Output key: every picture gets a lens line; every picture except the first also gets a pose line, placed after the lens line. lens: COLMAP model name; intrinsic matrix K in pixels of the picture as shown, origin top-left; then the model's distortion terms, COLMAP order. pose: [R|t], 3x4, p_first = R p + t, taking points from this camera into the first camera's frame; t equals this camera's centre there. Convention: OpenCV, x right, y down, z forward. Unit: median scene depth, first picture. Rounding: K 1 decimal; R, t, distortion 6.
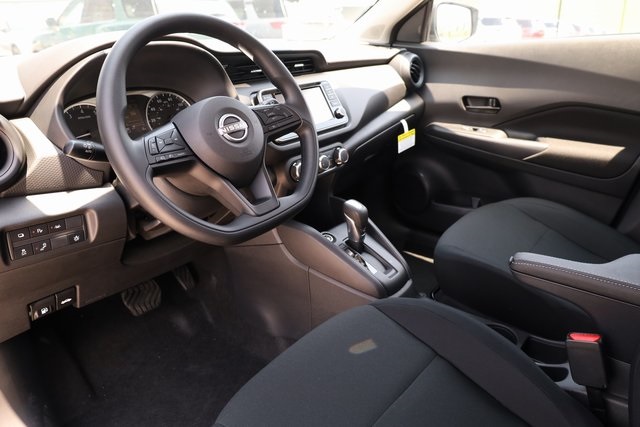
lens RADIAL K [[451.2, 0, 317.0], [0, 451.2, 212.5], [0, 0, 1]] dist [0.022408, -0.013674]
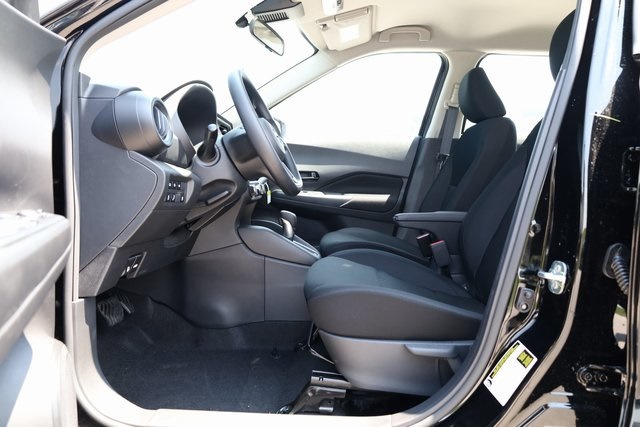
lens RADIAL K [[451.2, 0, 321.2], [0, 451.2, 215.1], [0, 0, 1]] dist [0.022408, -0.013674]
pose [[0.808251, -0.009153, 0.588768, -0.530887], [0.181607, 0.955012, -0.234460, 0.271175], [-0.560134, 0.296426, 0.773551, -0.171202]]
